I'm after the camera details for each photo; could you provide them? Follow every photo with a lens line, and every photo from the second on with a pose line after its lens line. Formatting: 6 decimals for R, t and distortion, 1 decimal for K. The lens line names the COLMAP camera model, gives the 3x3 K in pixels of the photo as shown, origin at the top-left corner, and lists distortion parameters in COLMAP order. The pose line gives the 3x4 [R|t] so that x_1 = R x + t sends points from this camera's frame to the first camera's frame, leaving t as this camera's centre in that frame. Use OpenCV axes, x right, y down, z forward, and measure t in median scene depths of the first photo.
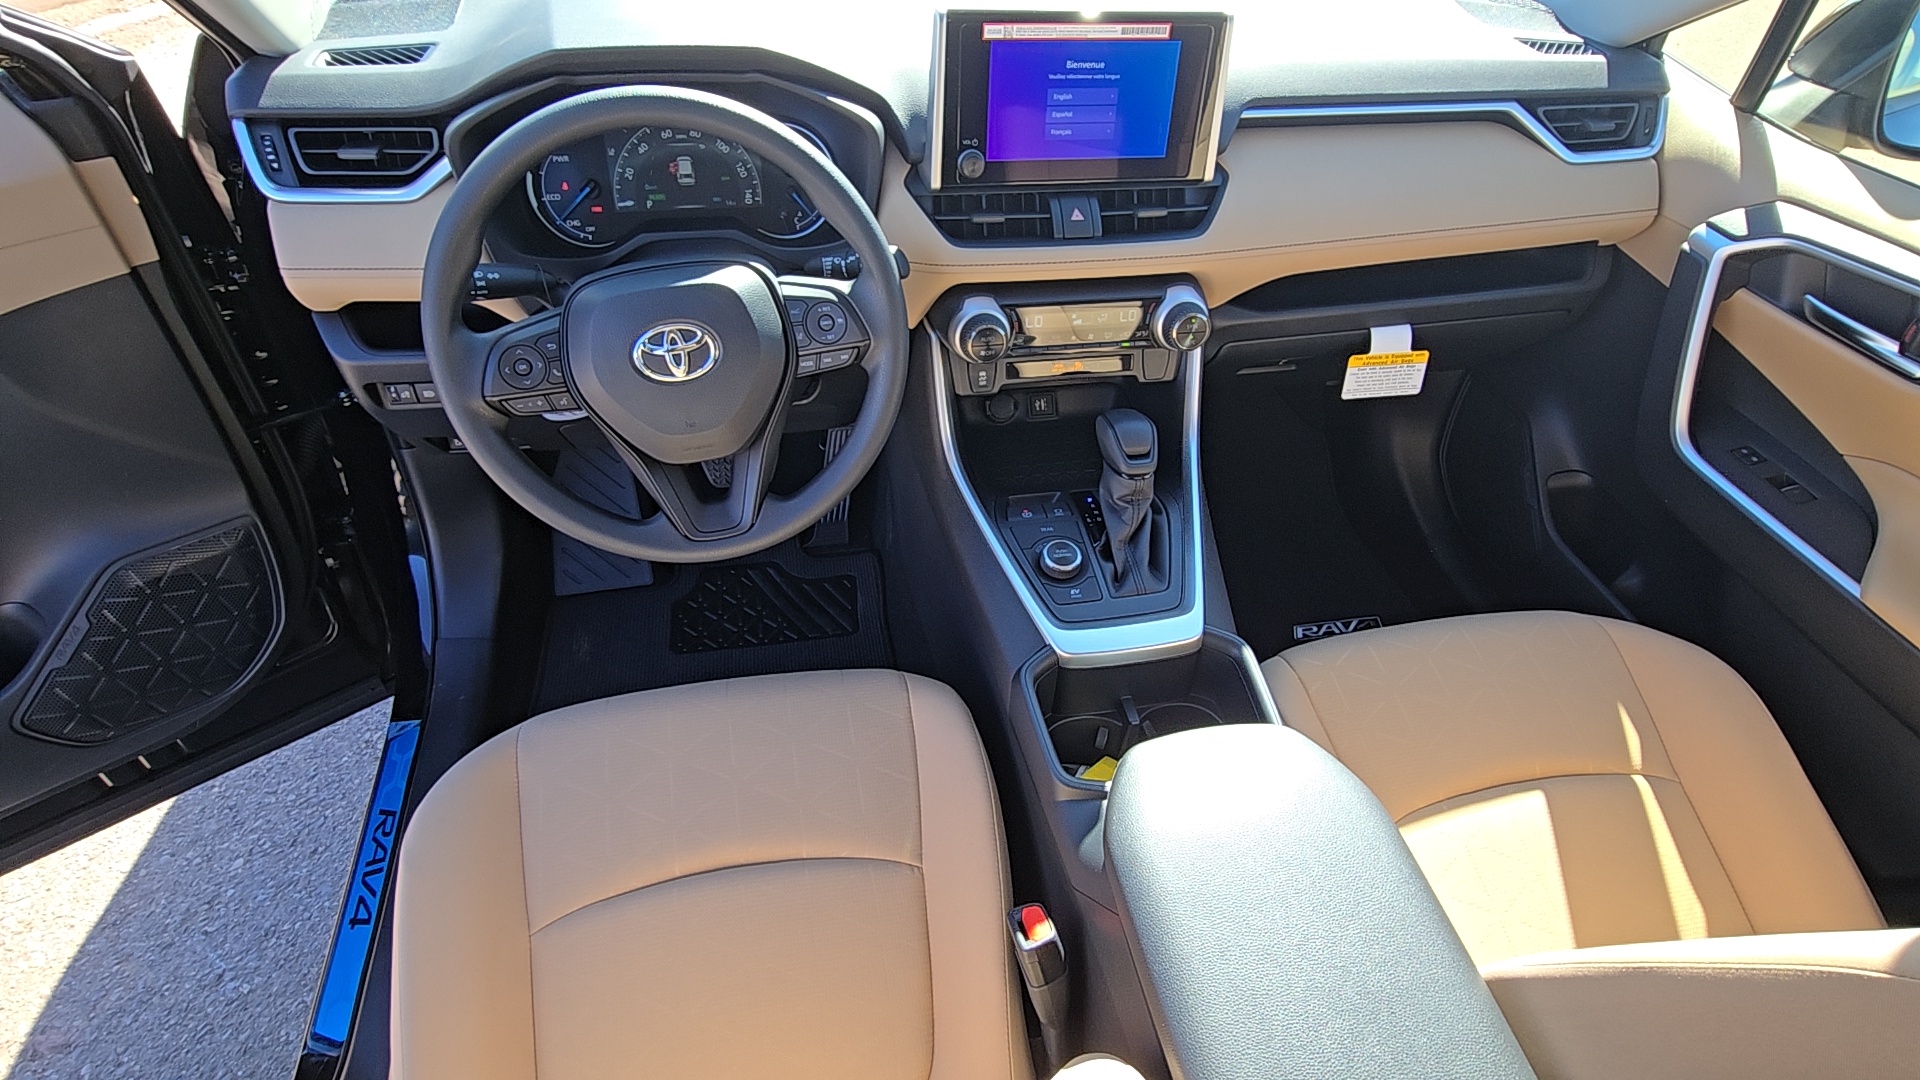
lens RADIAL K [[964.0, 0, 956.1], [0, 964.0, 543.4], [0, 0, 1]] dist [0.001469, 0.001016]
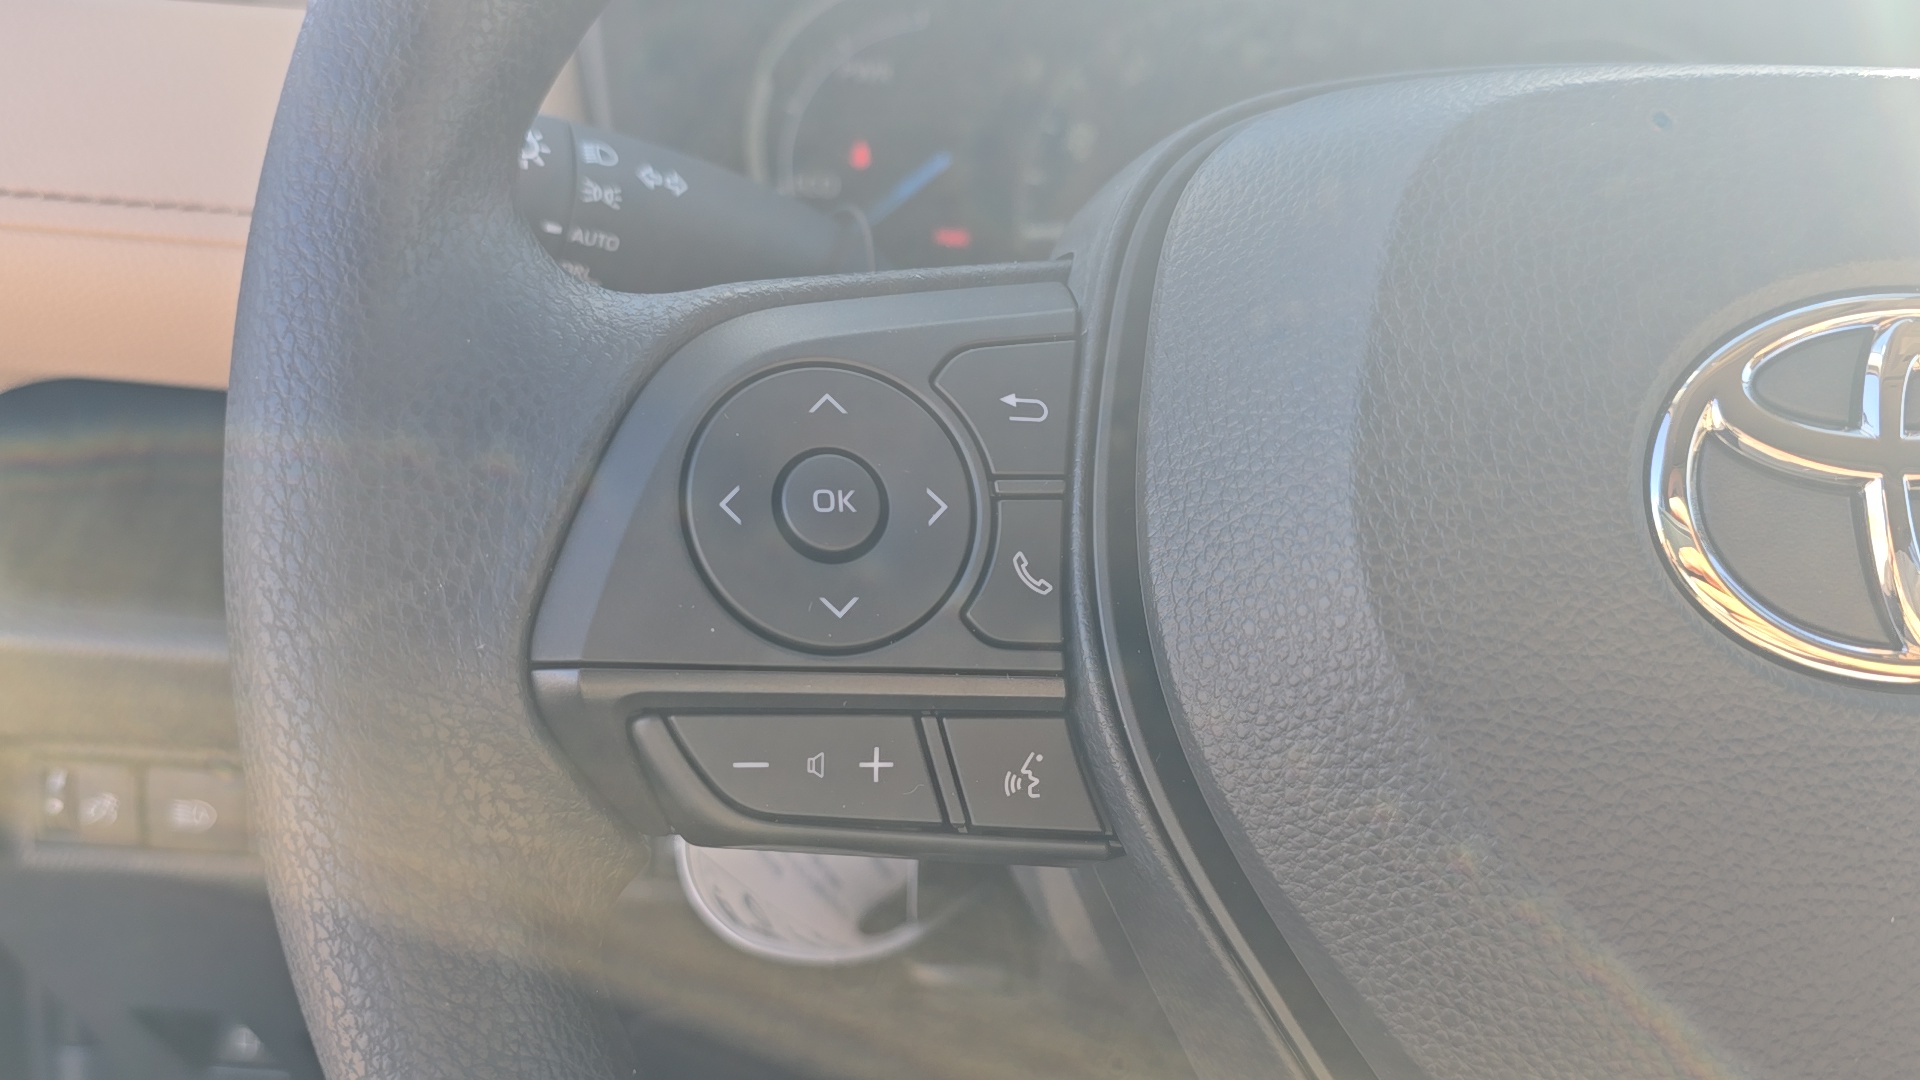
lens RADIAL K [[1640.9, 0, 1037.4], [0, 1640.9, 544.0], [0, 0, 1]] dist [-0.030893, -0.000251]
pose [[0.995556, 0.072022, -0.060679, -0.340421], [-0.091145, 0.899014, -0.428329, -0.063058], [0.023702, 0.431956, 0.901583, 0.658410]]
